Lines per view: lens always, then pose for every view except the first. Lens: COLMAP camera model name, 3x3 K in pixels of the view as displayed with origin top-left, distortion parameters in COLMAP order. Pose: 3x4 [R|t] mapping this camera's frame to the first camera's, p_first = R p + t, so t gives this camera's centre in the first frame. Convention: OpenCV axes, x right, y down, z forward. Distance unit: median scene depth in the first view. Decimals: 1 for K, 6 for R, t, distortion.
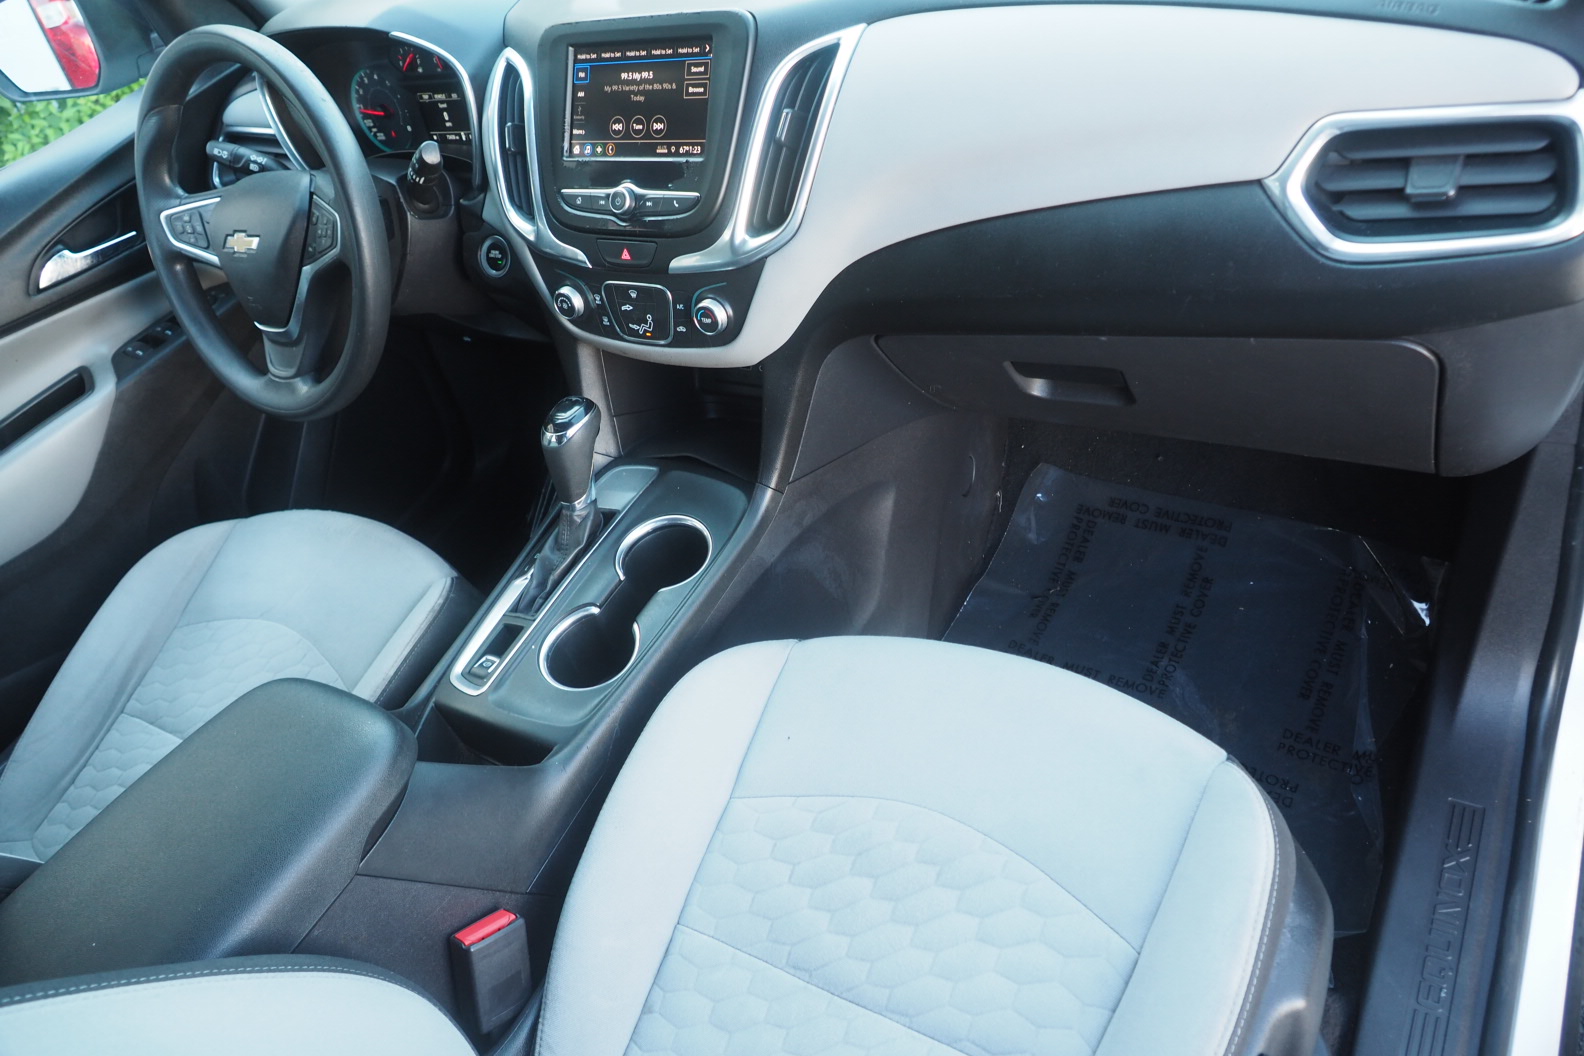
lens RADIAL K [[1117.8, 0, 803.9], [0, 1117.8, 531.8], [0, 0, 1]] dist [-0.041420, 0.015362]
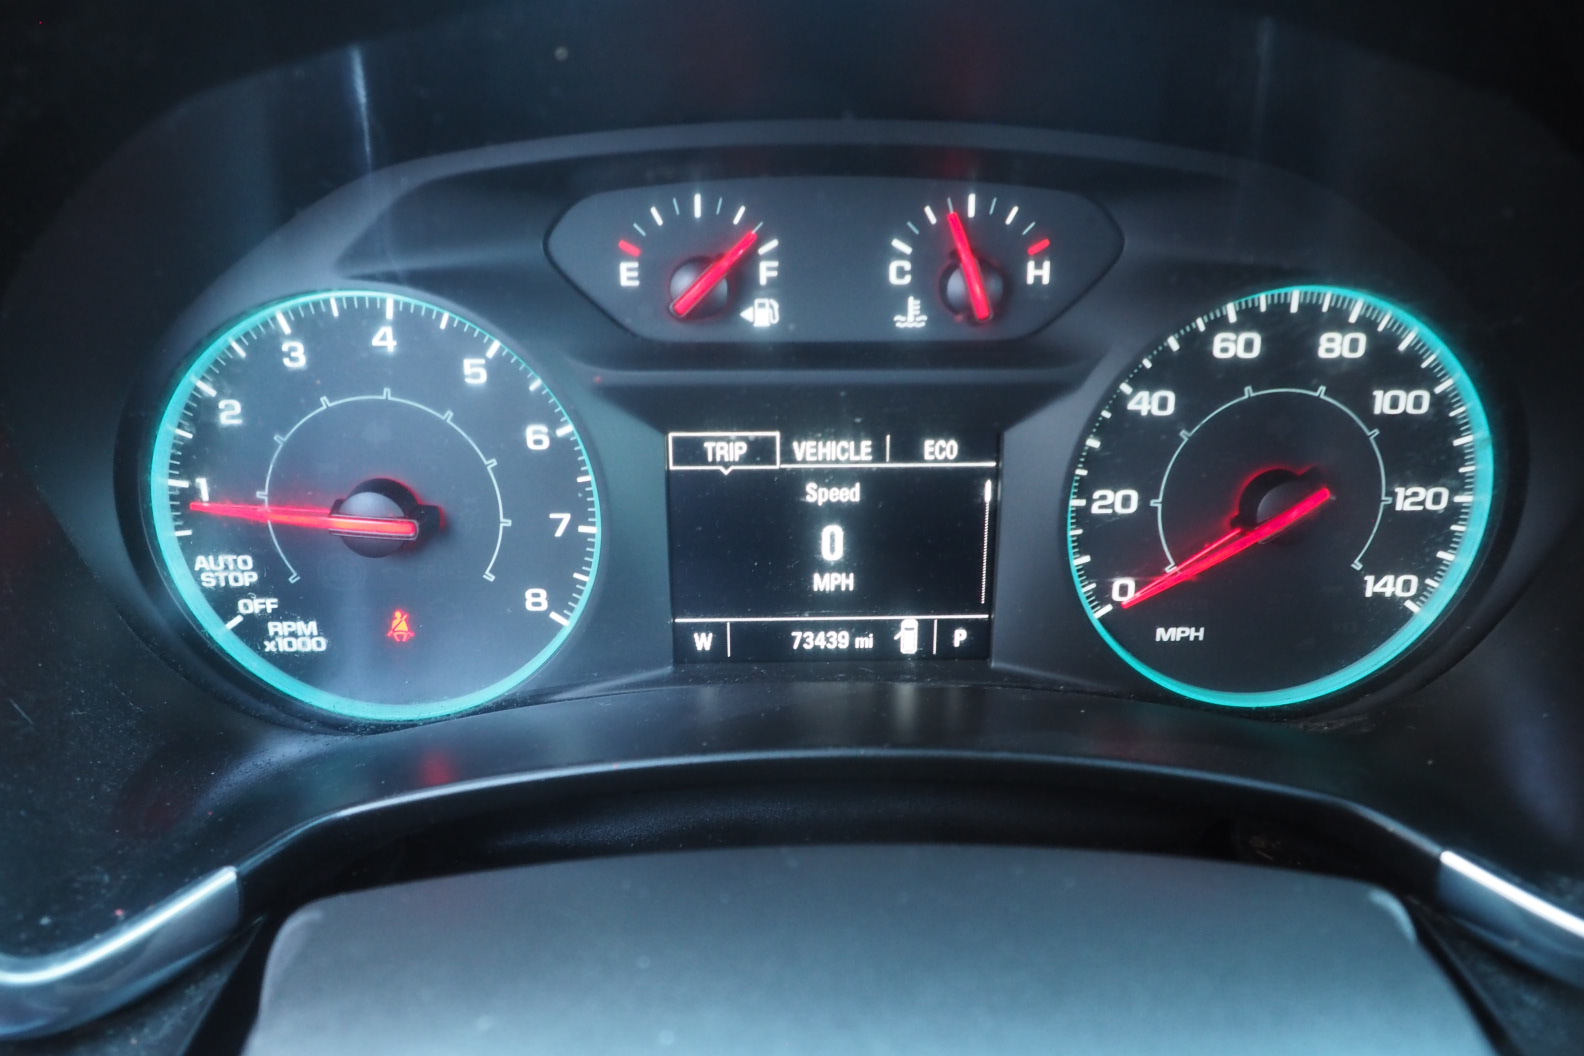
lens RADIAL K [[1117.8, 0, 798.5], [0, 1117.8, 528.7], [0, 0, 1]] dist [-0.041420, 0.015362]
pose [[0.825105, -0.002253, 0.564975, -0.556004], [0.193083, 0.940907, -0.278231, -0.404137], [-0.530962, 0.338657, 0.776783, 1.058174]]
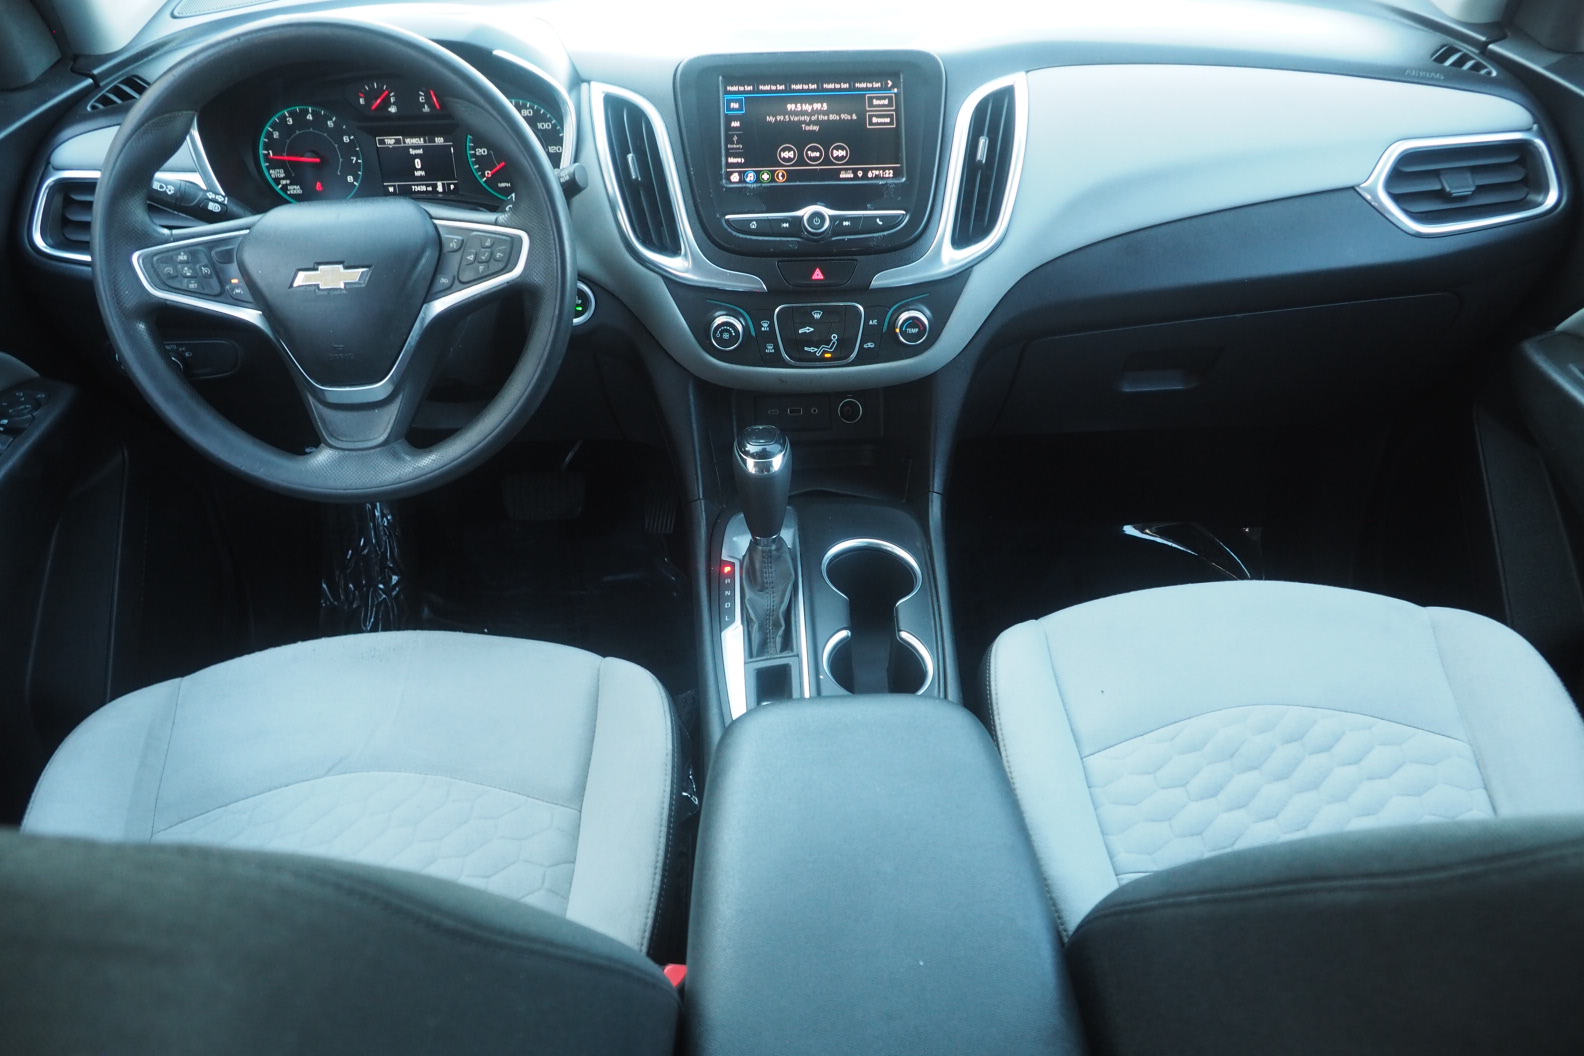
lens RADIAL K [[1230.7, 0, 805.9], [0, 1230.7, 527.6], [0, 0, 1]] dist [-0.027572, 0.014154]
pose [[0.819612, -0.114778, 0.561303, -0.809807], [0.216208, 0.969250, -0.117509, 0.100503], [-0.530556, 0.217671, 0.819225, 0.141895]]
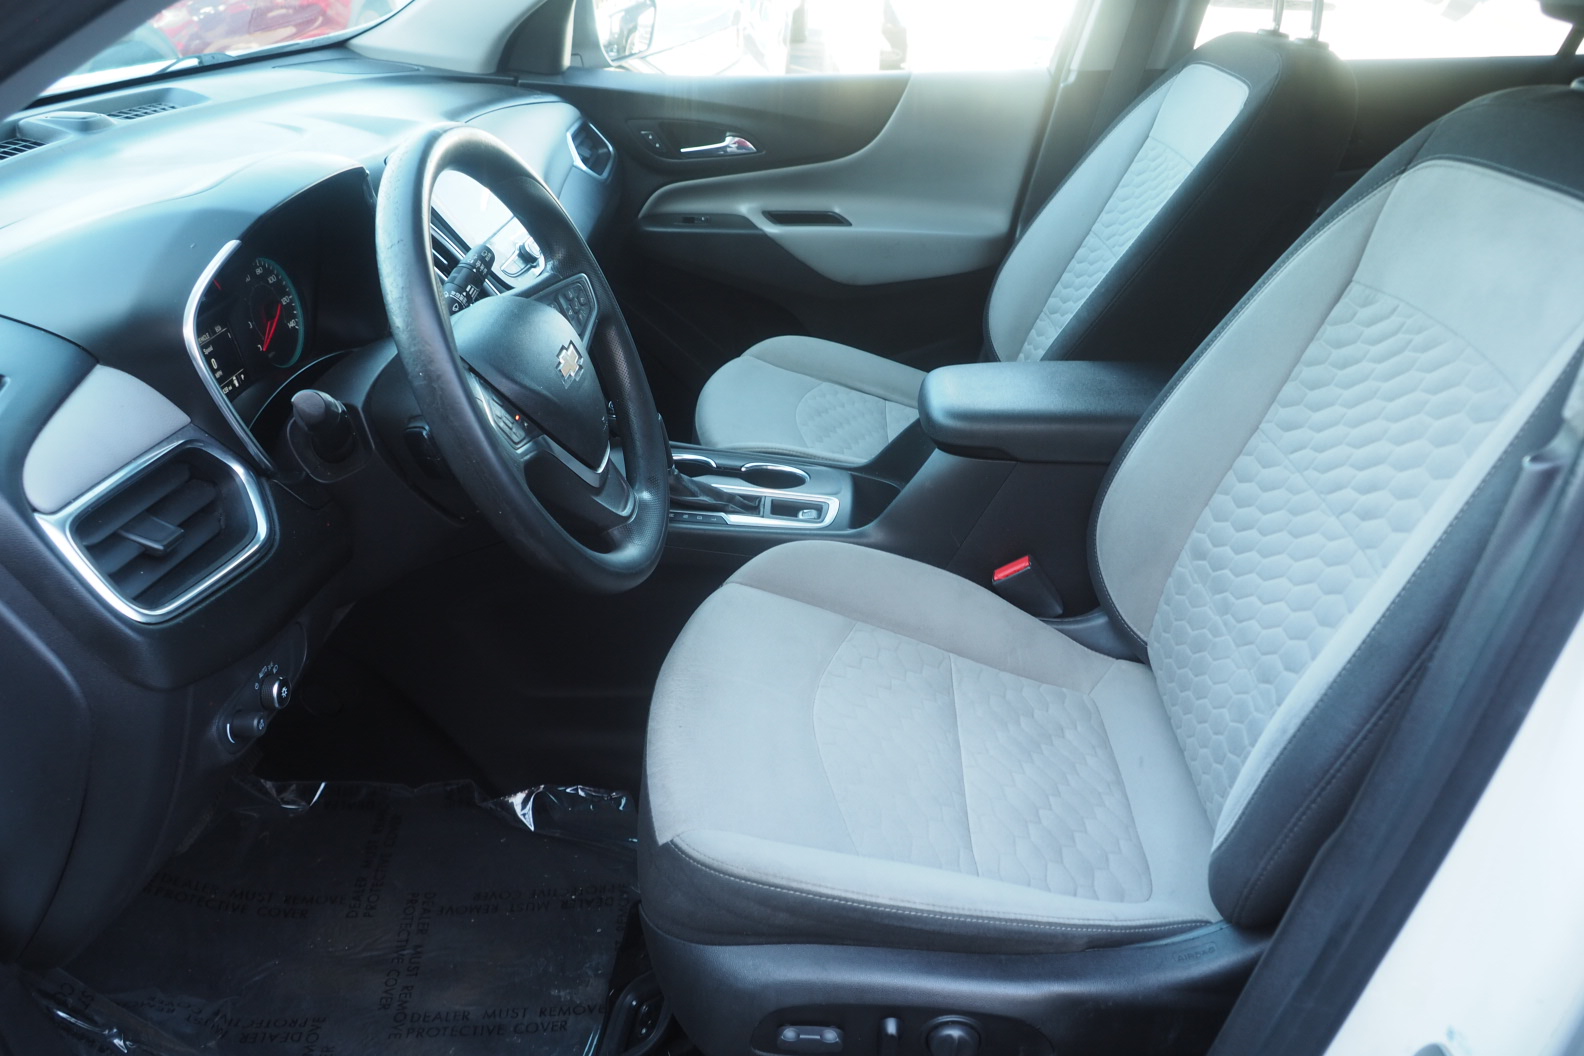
lens RADIAL K [[1117.8, 0, 800.1], [0, 1117.8, 537.4], [0, 0, 1]] dist [-0.041420, 0.015362]
pose [[-0.455126, -0.215461, 0.863966, -1.425751], [0.661976, 0.567058, 0.490136, -0.515322], [-0.595524, 0.794998, -0.115453, 1.186379]]
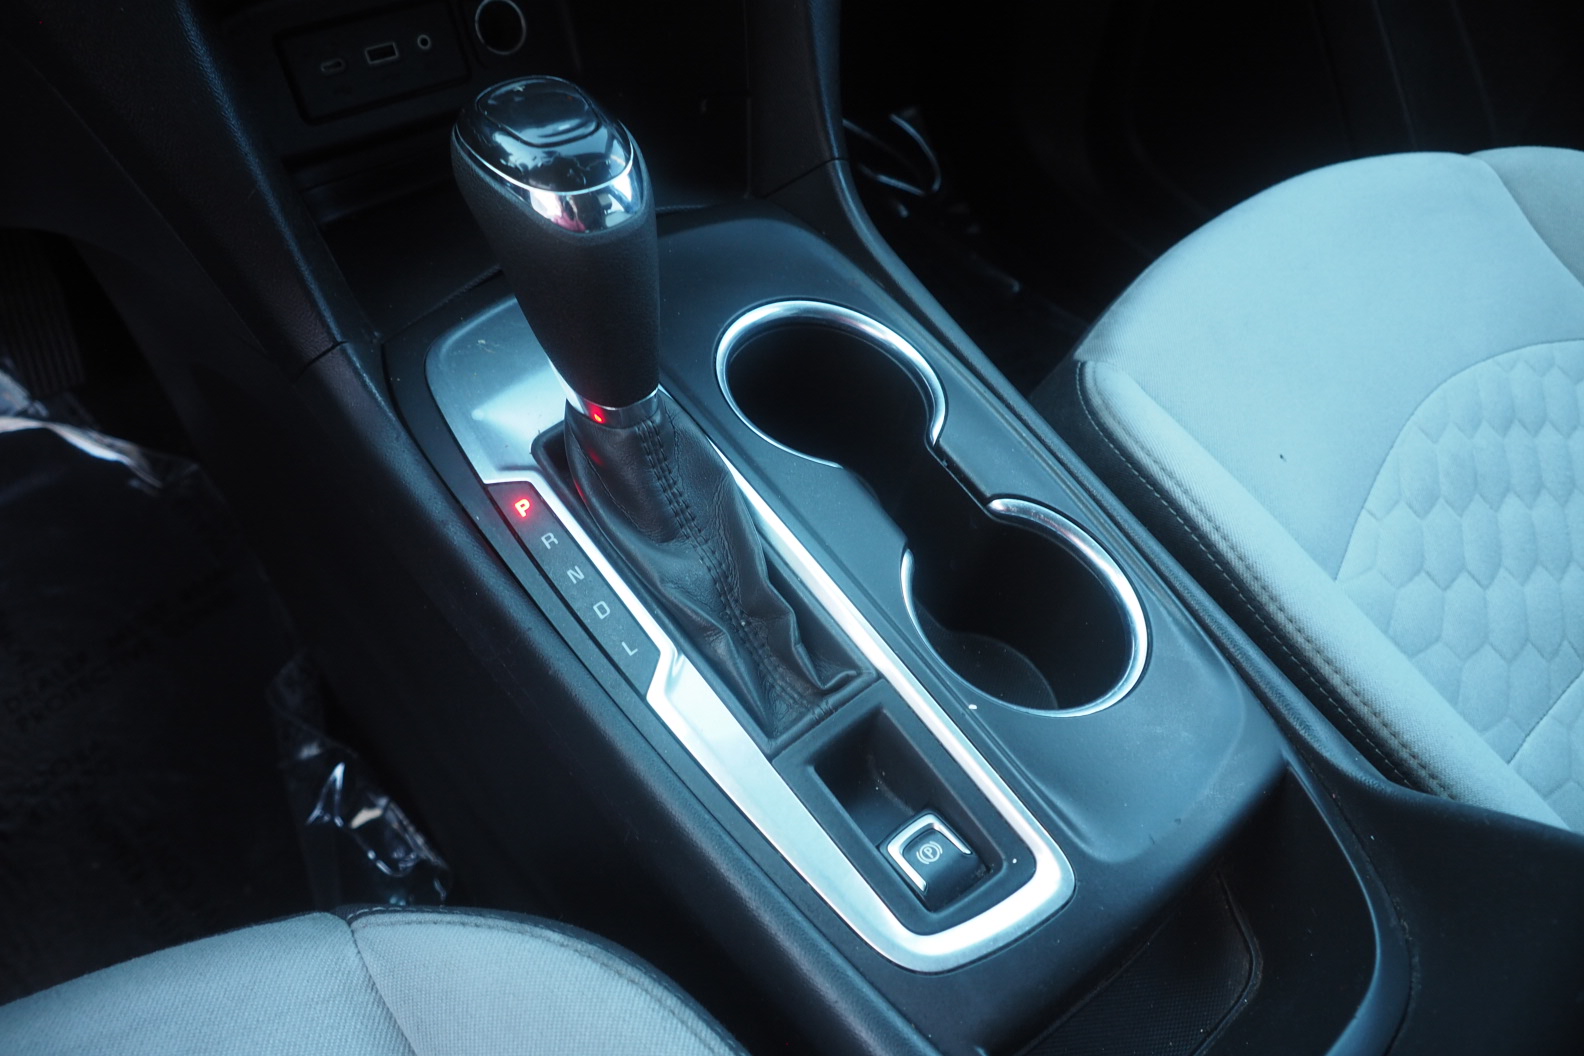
lens RADIAL K [[1117.8, 0, 799.1], [0, 1117.8, 530.1], [0, 0, 1]] dist [-0.041420, 0.015362]
pose [[0.322862, -0.542386, 0.775614, -0.508450], [0.463410, 0.805141, 0.370133, -0.102085], [-0.825234, 0.239926, 0.511297, 0.843864]]
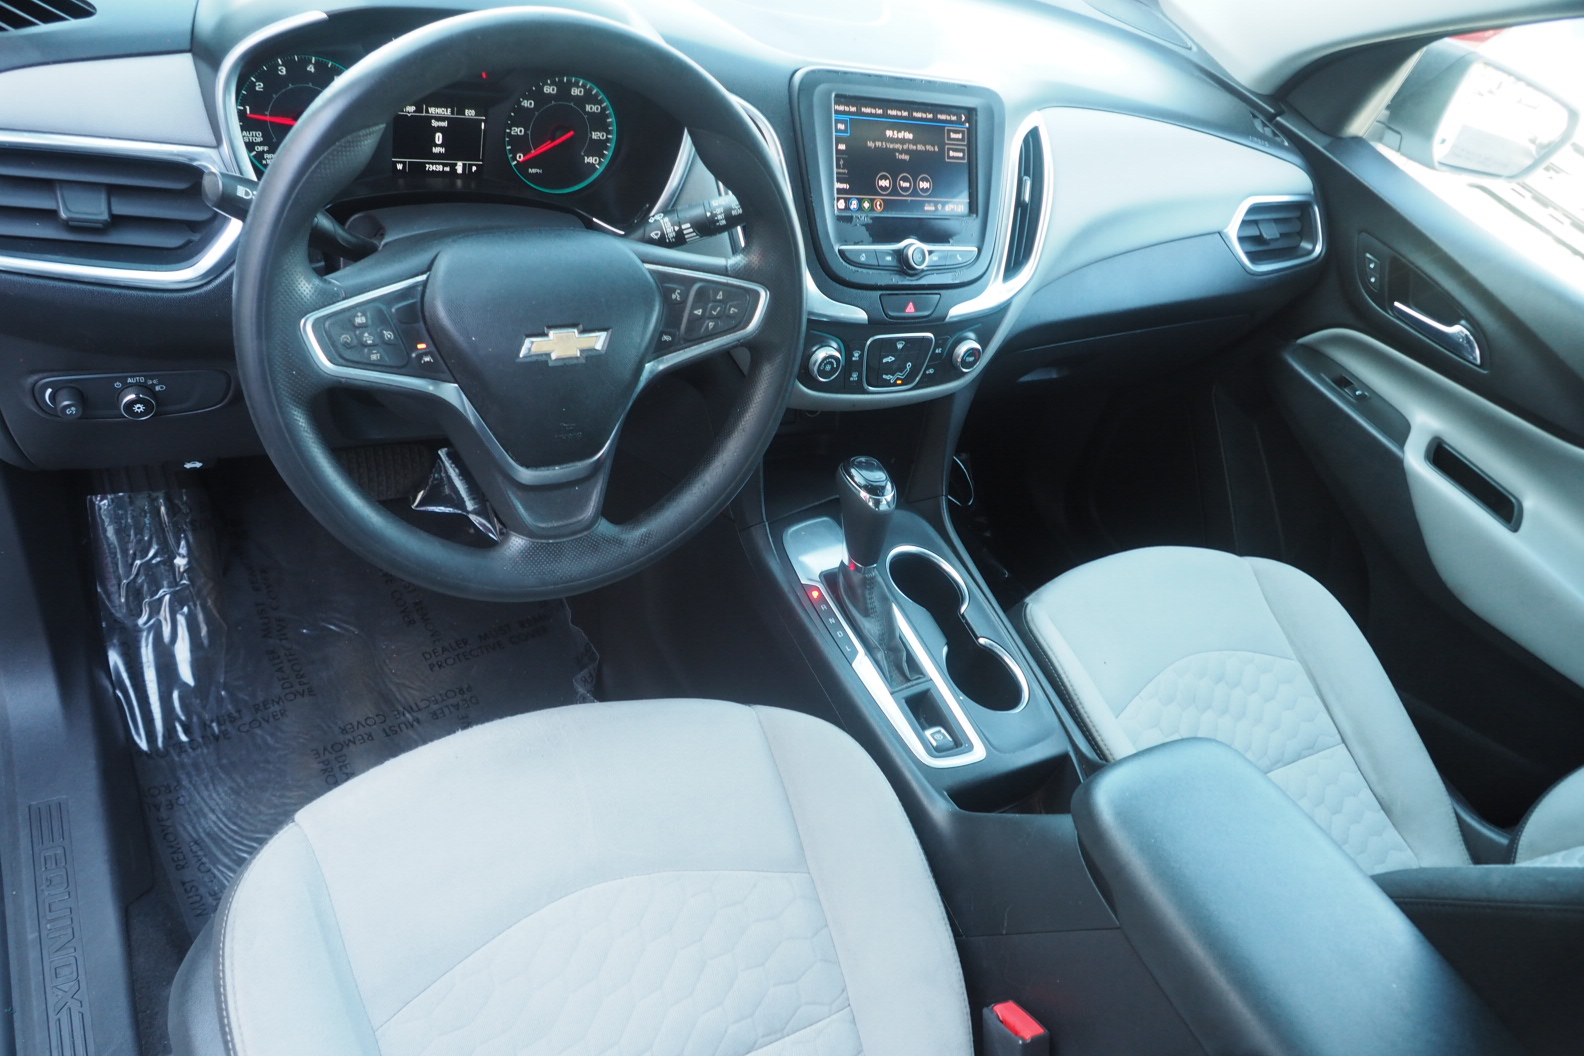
lens RADIAL K [[1117.8, 0, 794.8], [0, 1117.8, 533.5], [0, 0, 1]] dist [-0.041420, 0.015362]
pose [[0.404258, -0.271259, 0.873495, -1.148516], [0.247823, 0.951771, 0.180873, -0.260025], [-0.880431, 0.143353, 0.451985, 0.648905]]
